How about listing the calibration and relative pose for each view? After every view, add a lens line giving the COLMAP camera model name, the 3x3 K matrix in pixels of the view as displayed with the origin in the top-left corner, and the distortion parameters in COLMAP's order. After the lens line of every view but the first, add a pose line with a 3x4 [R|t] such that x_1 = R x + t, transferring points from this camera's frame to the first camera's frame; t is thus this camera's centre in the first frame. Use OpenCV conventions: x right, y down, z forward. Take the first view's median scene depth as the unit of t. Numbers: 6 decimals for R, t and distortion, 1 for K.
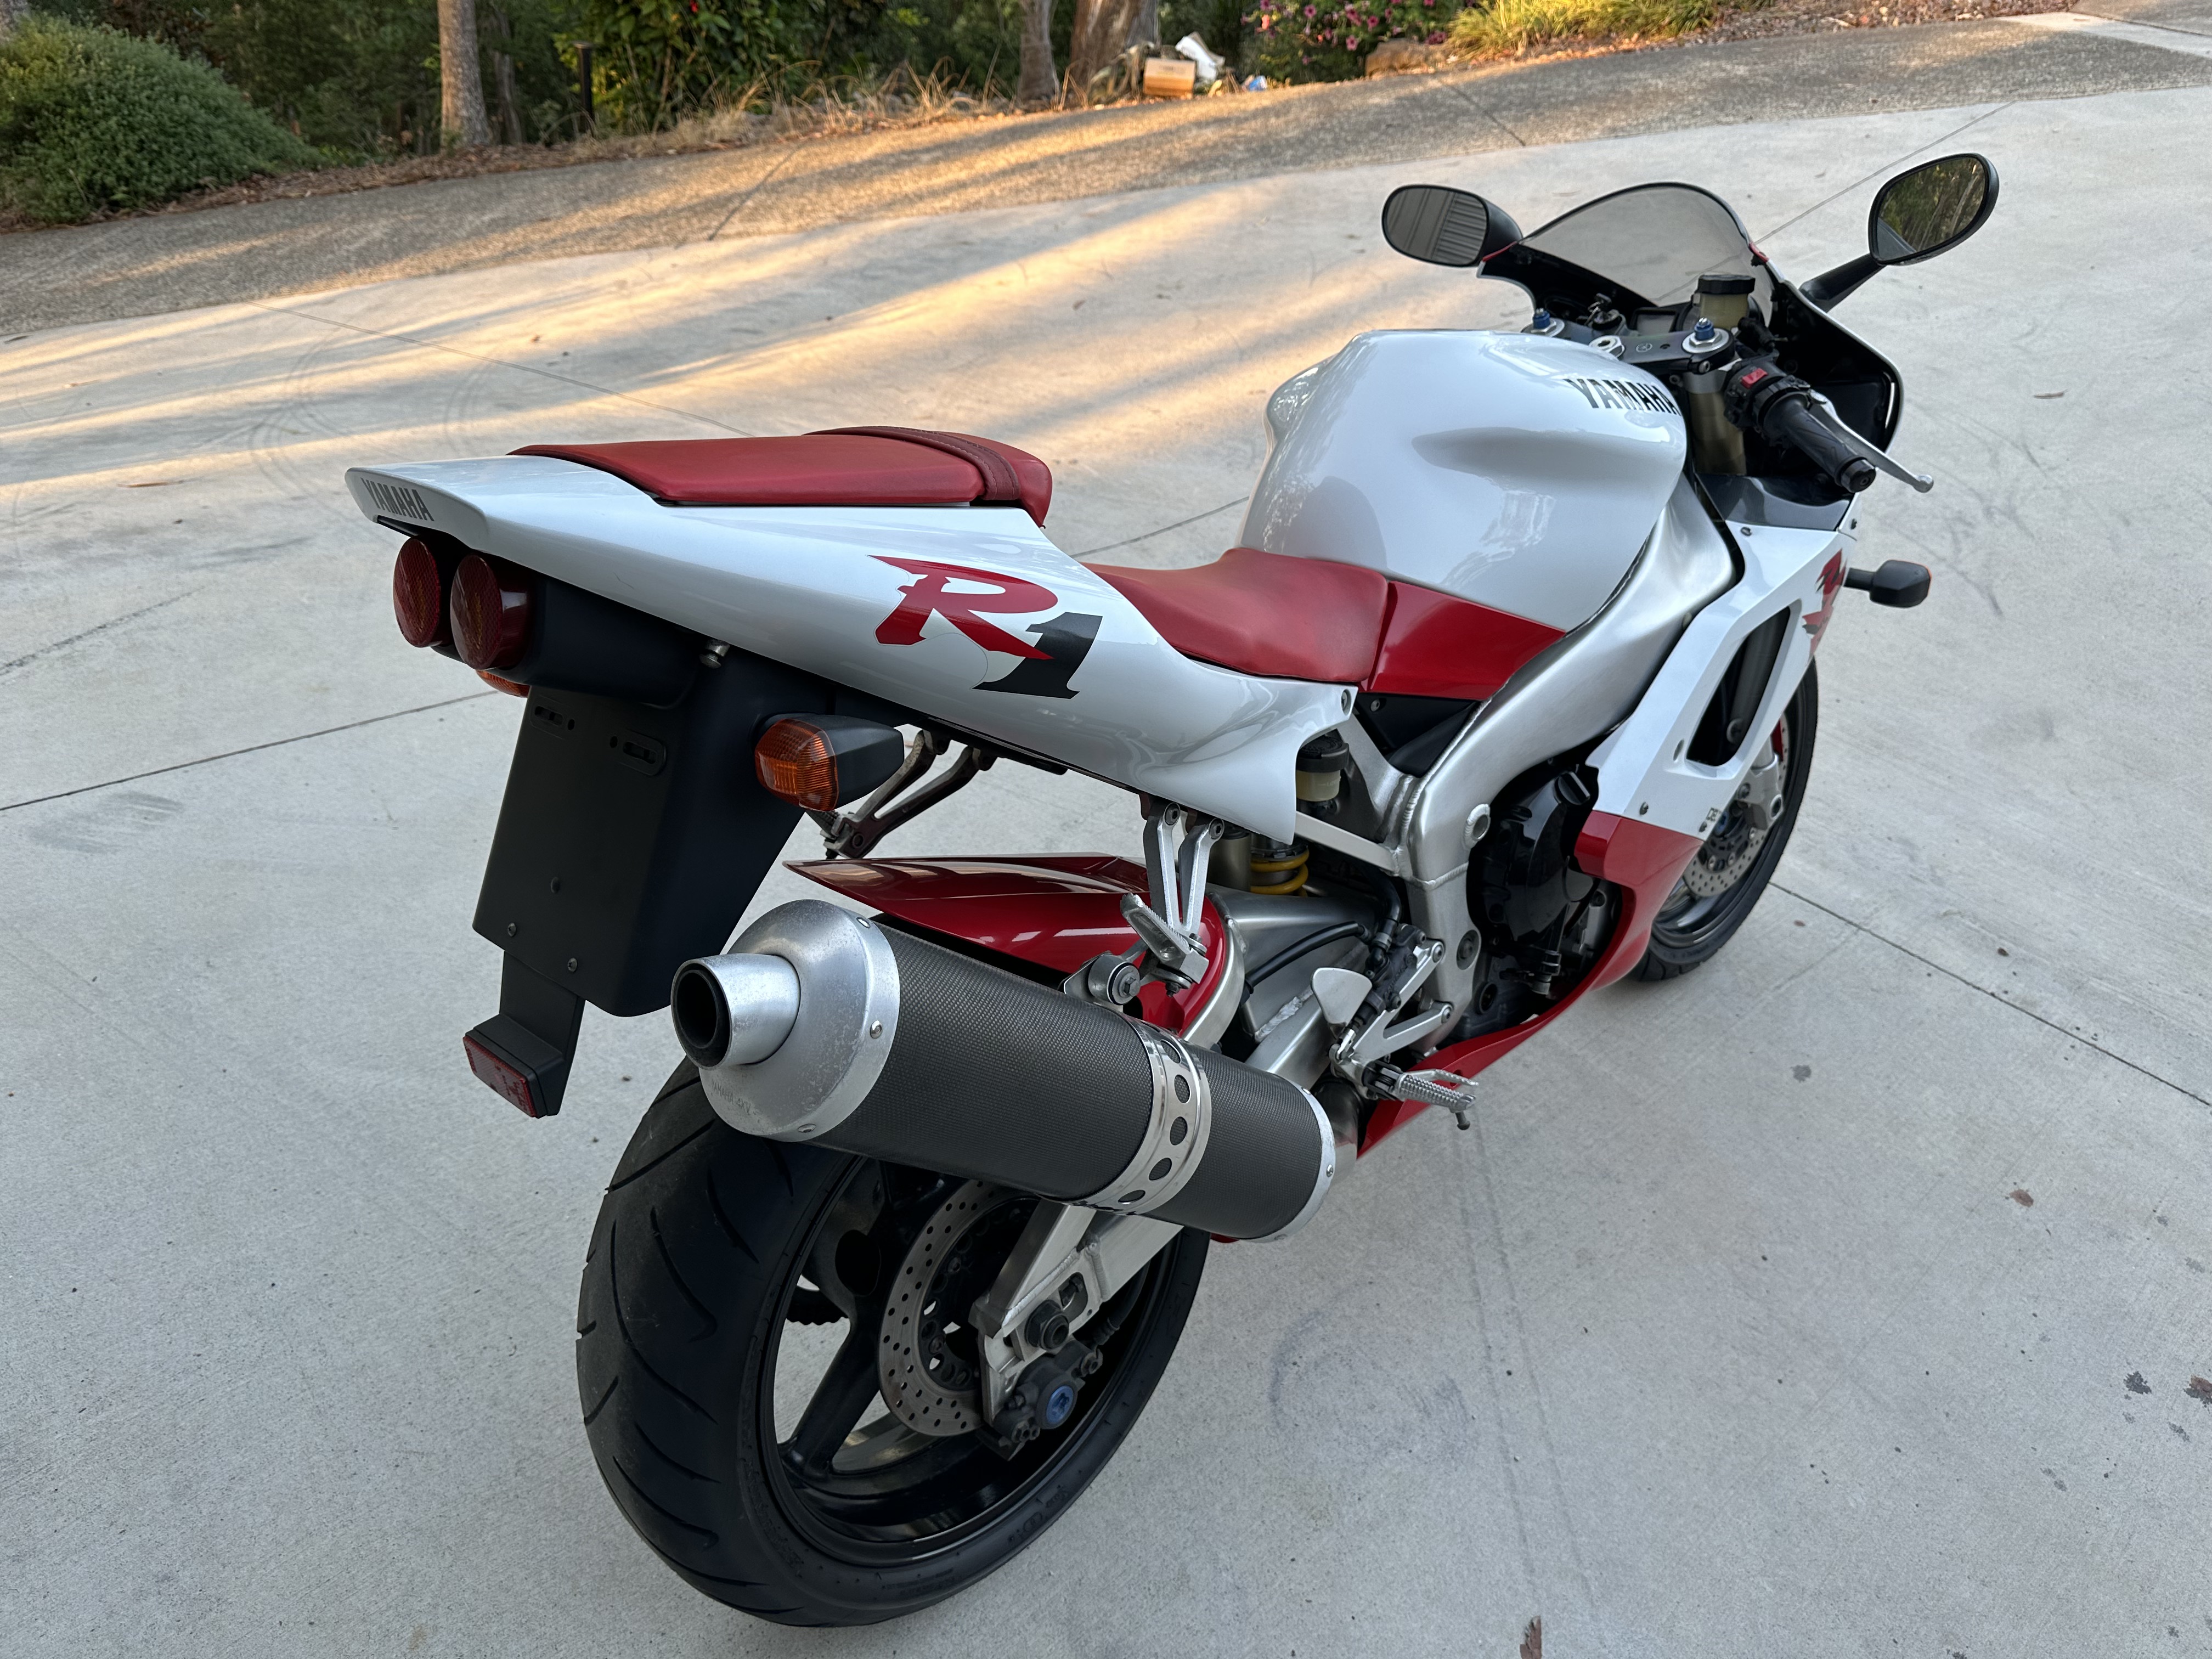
lens RADIAL K [[1575.5, 0, 1121.3], [0, 1575.5, 815.7], [0, 0, 1]] dist [0.026997, -0.037238]
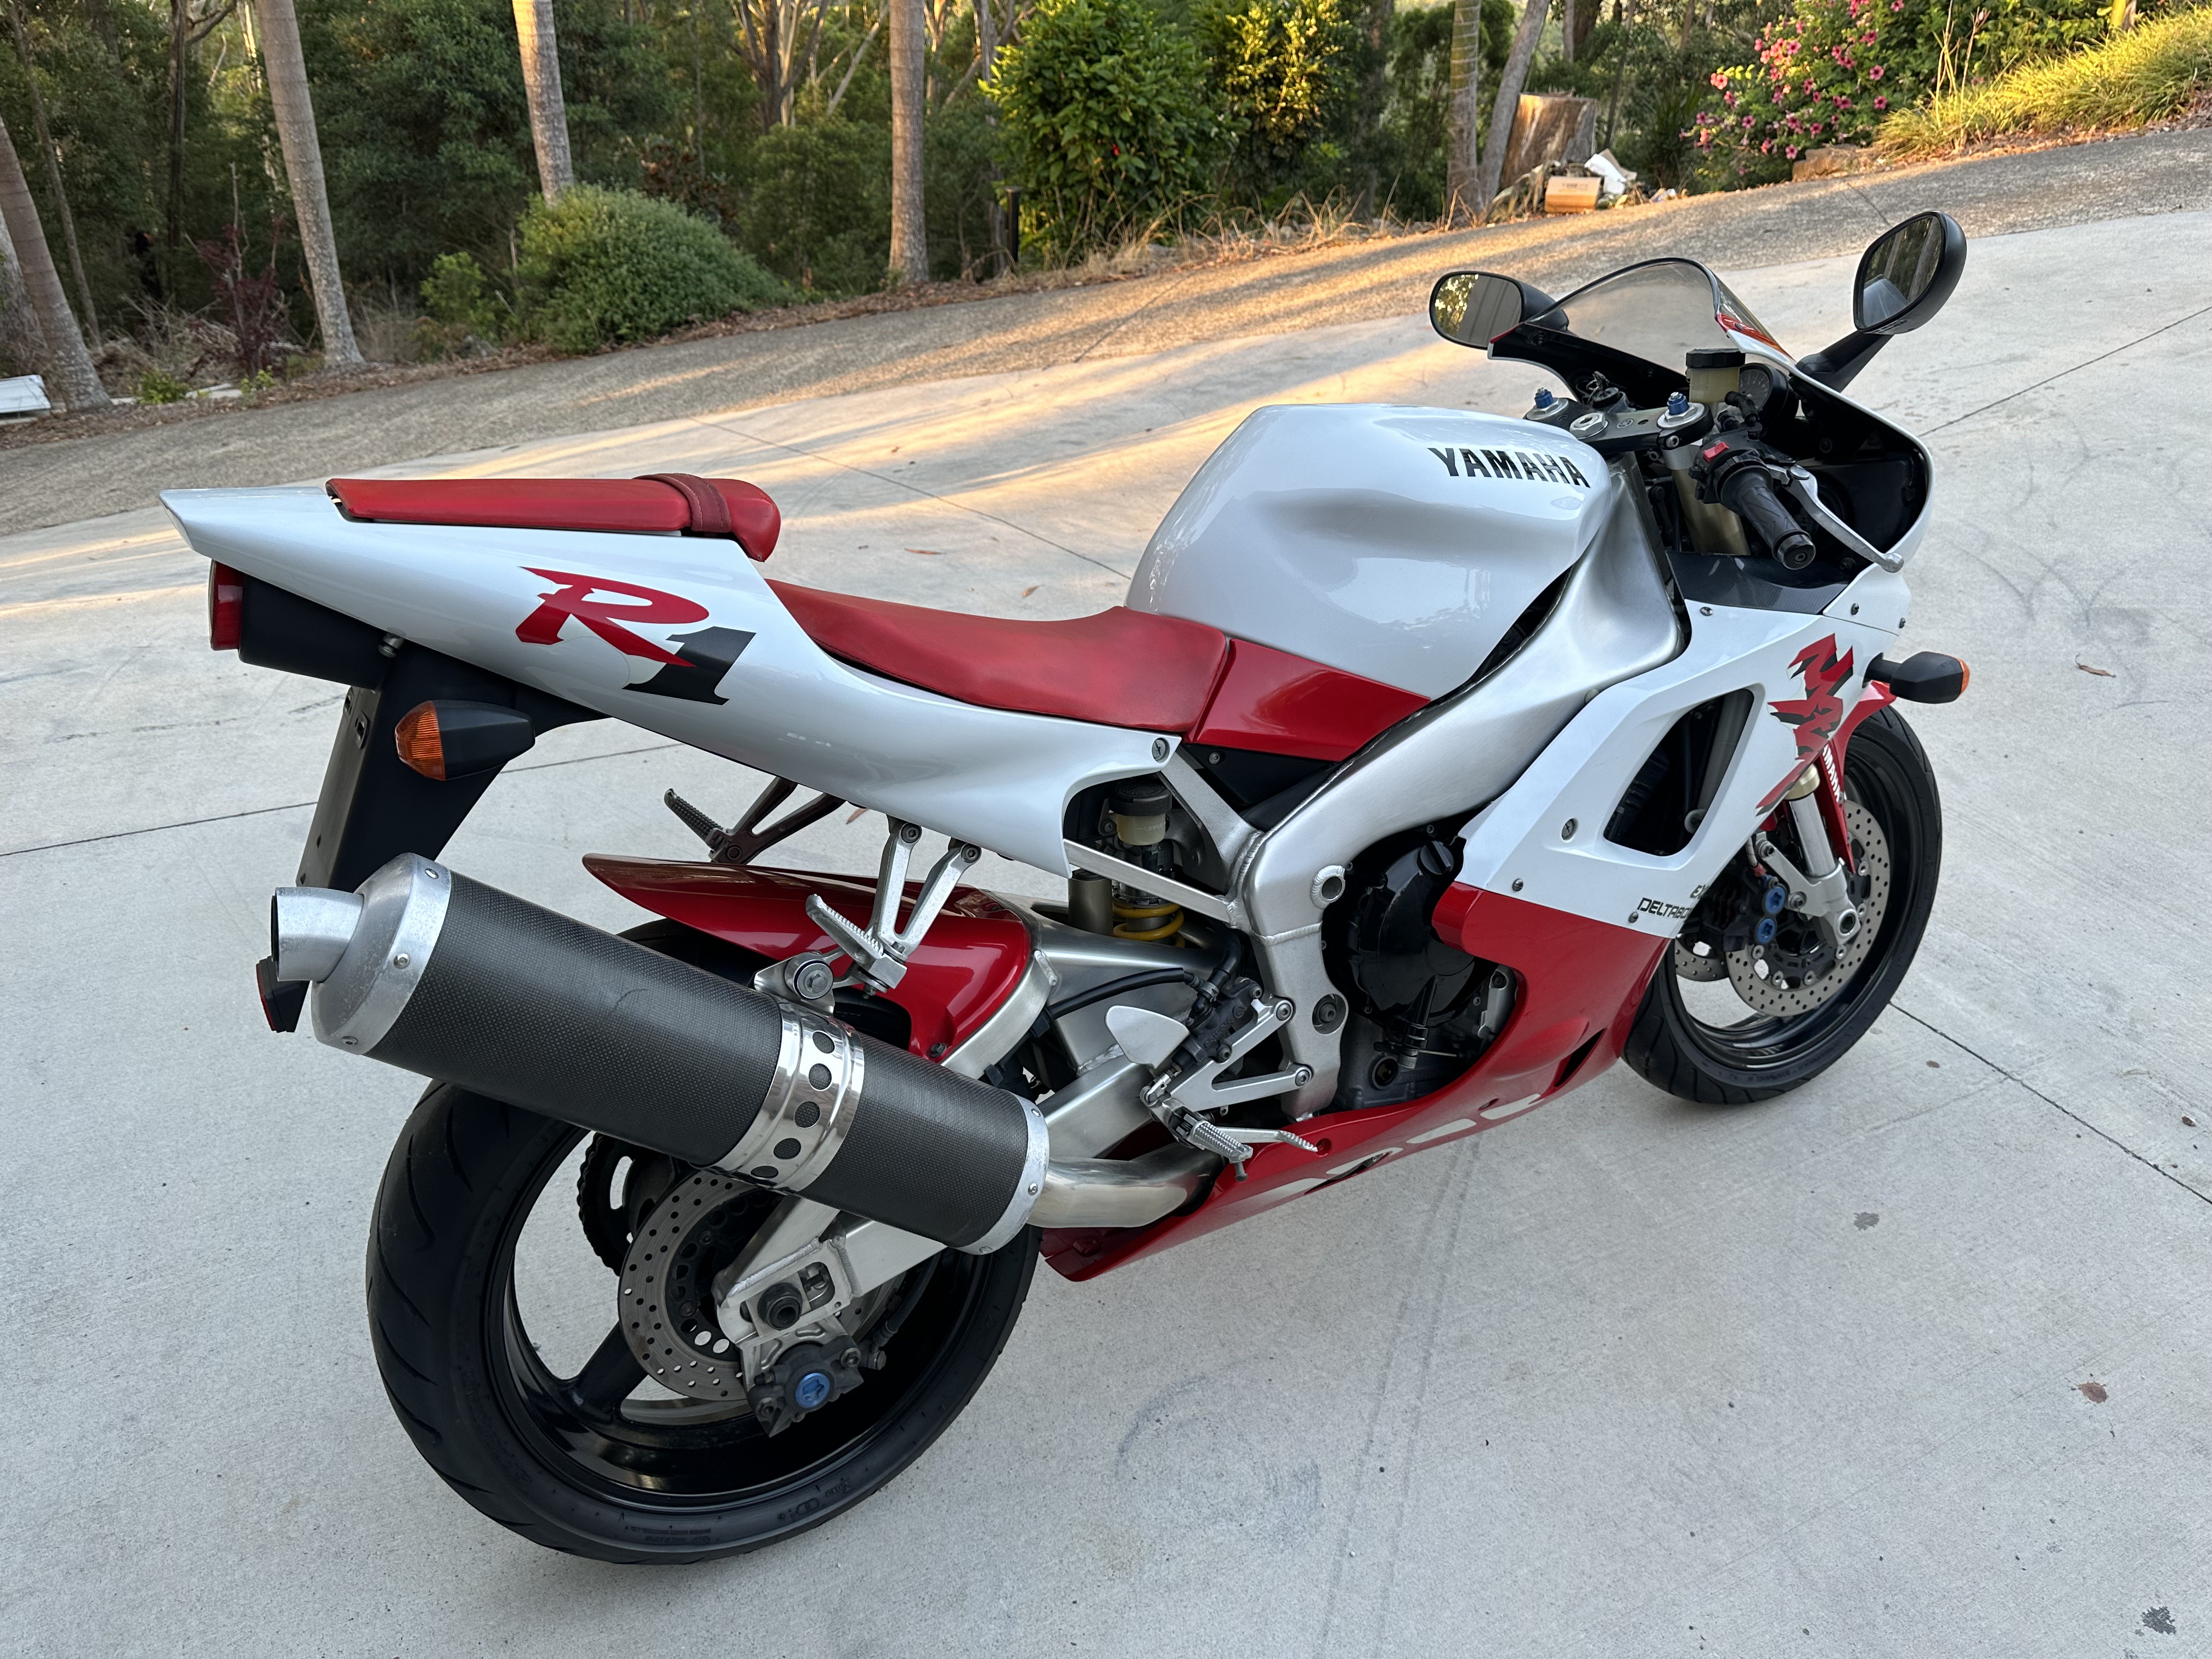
lens RADIAL K [[1575.5, 0, 1118.8], [0, 1575.5, 811.4], [0, 0, 1]] dist [0.026997, -0.037238]
pose [[0.960174, 0.061686, -0.272509, 0.279602], [-0.081523, 0.994737, -0.062072, 0.023830], [0.267246, 0.081816, 0.960149, 0.003707]]
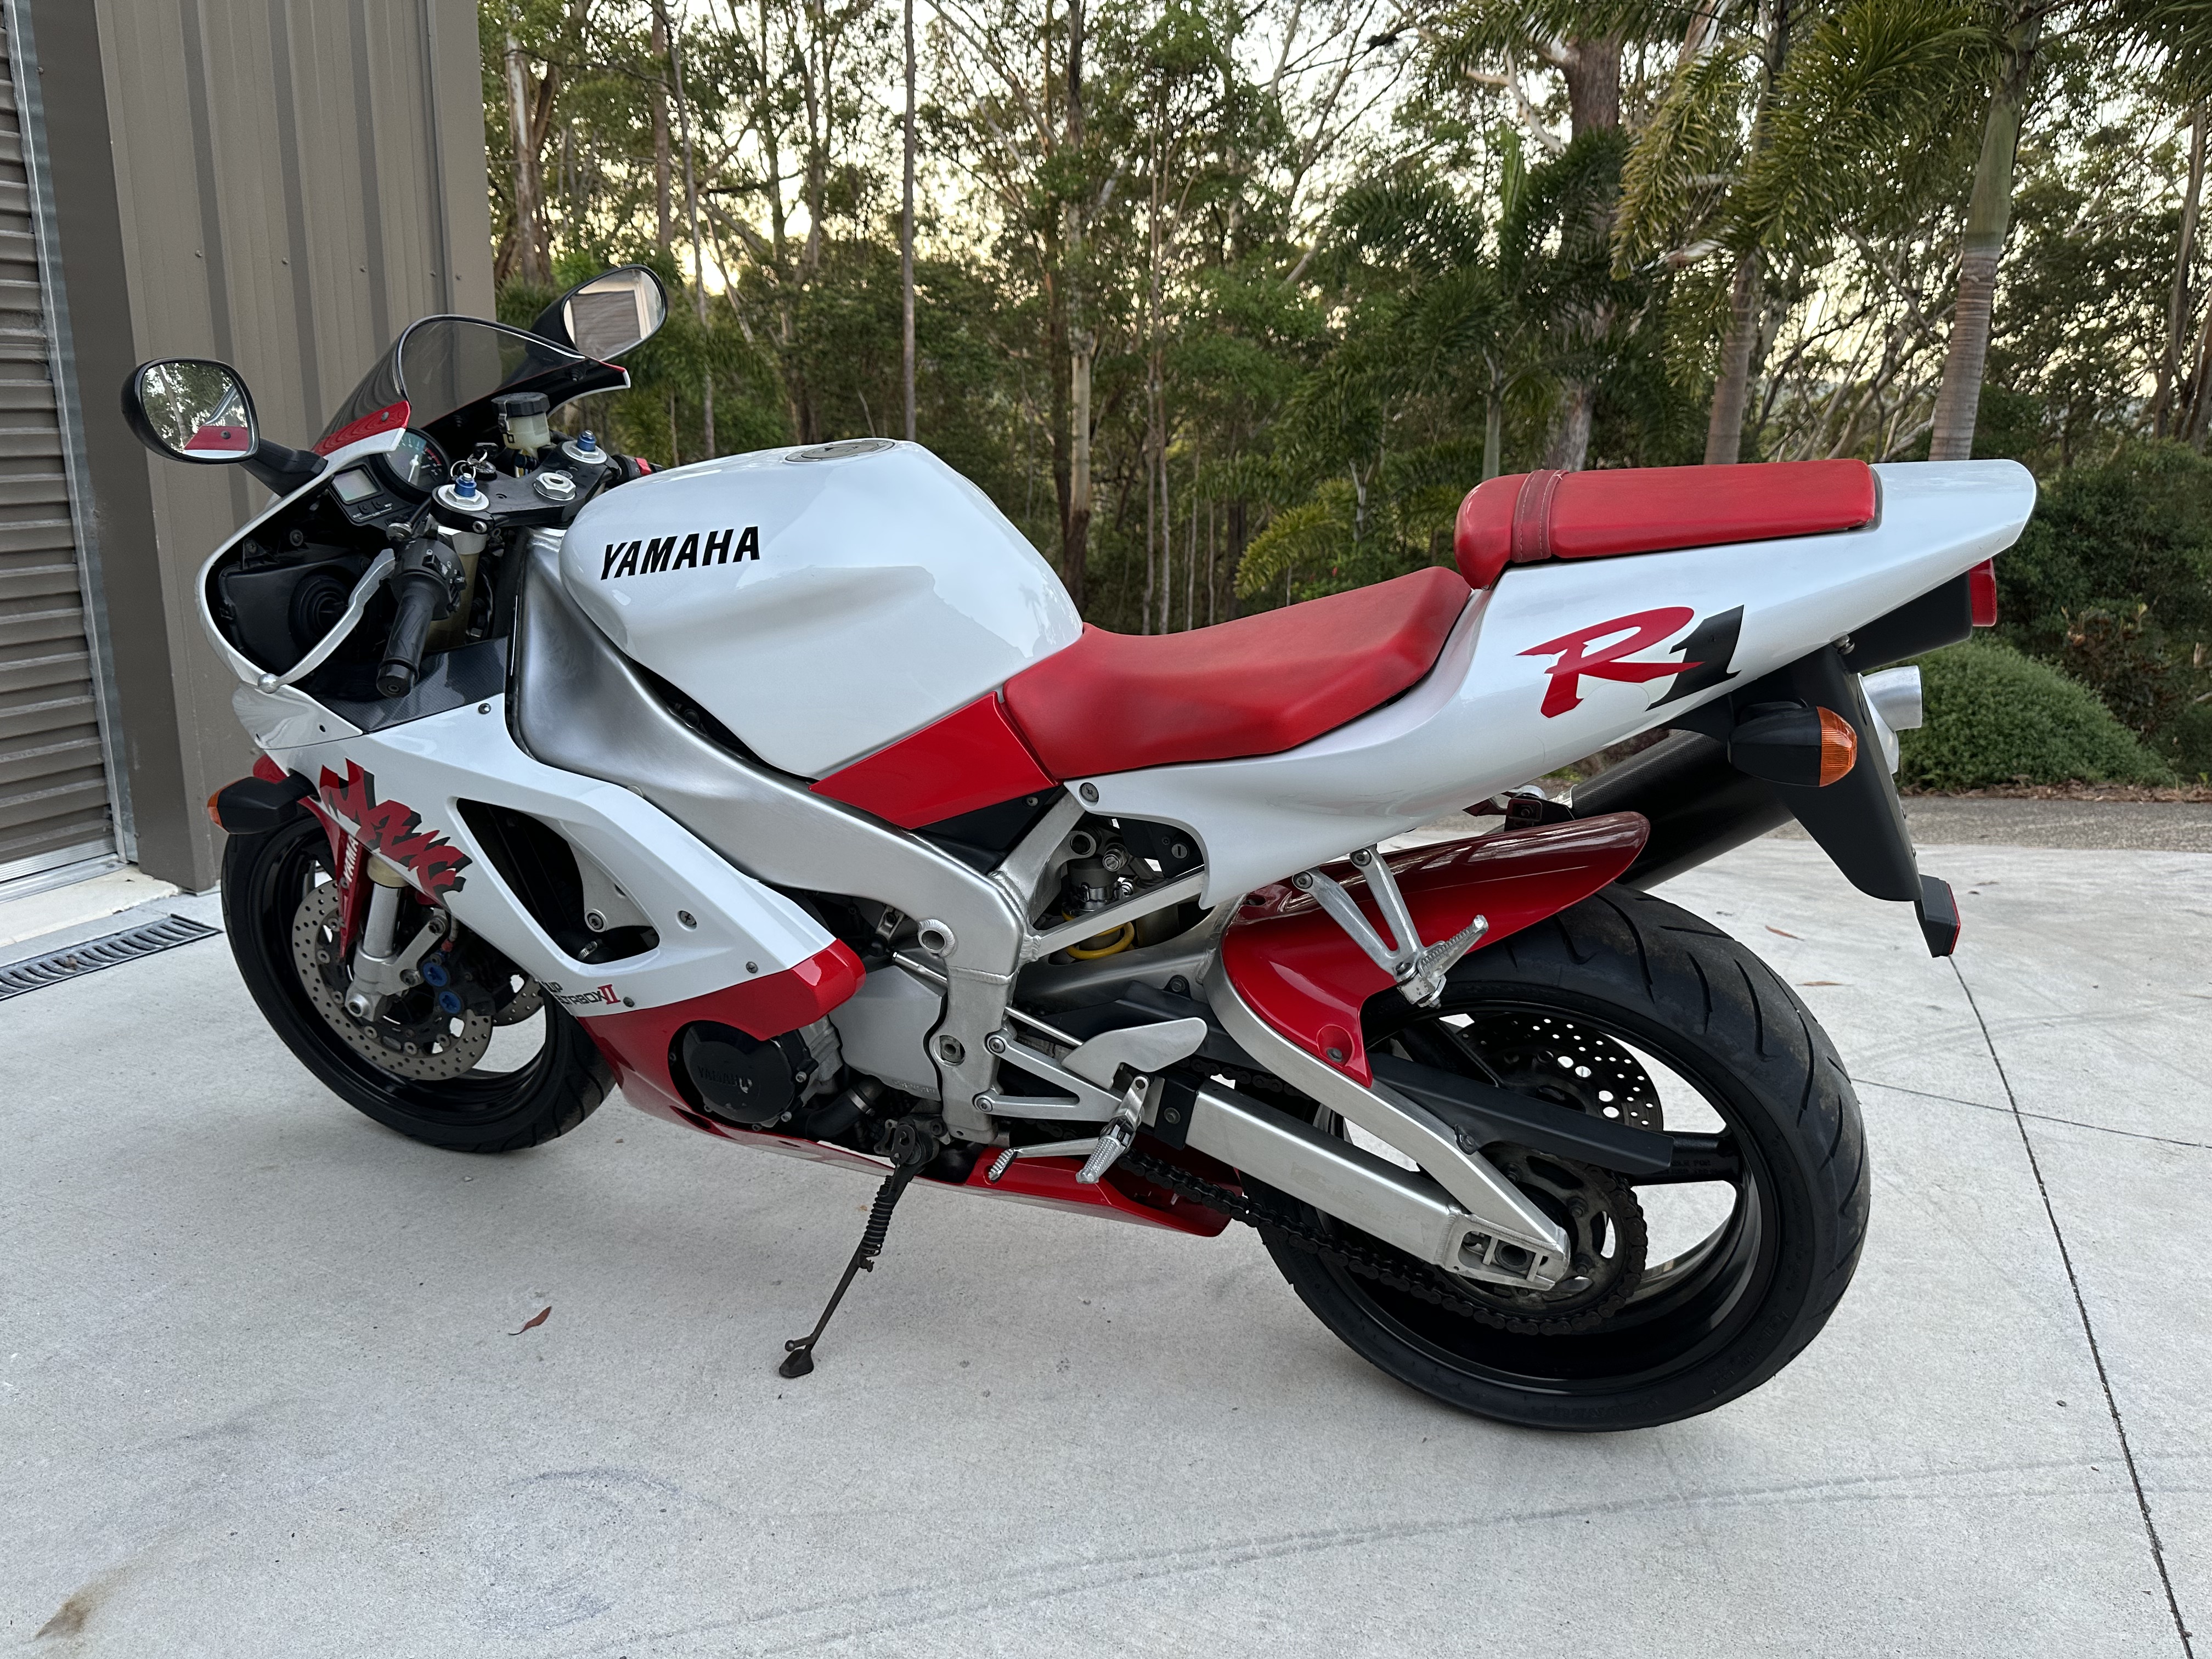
lens RADIAL K [[1575.5, 0, 1099.6], [0, 1575.5, 819.3], [0, 0, 1]] dist [0.026997, -0.037238]
pose [[0.363133, 0.135159, -0.921882, 0.837802], [-0.486124, 0.871565, -0.063705, -0.056885], [0.794870, 0.471282, 0.382198, 0.588335]]
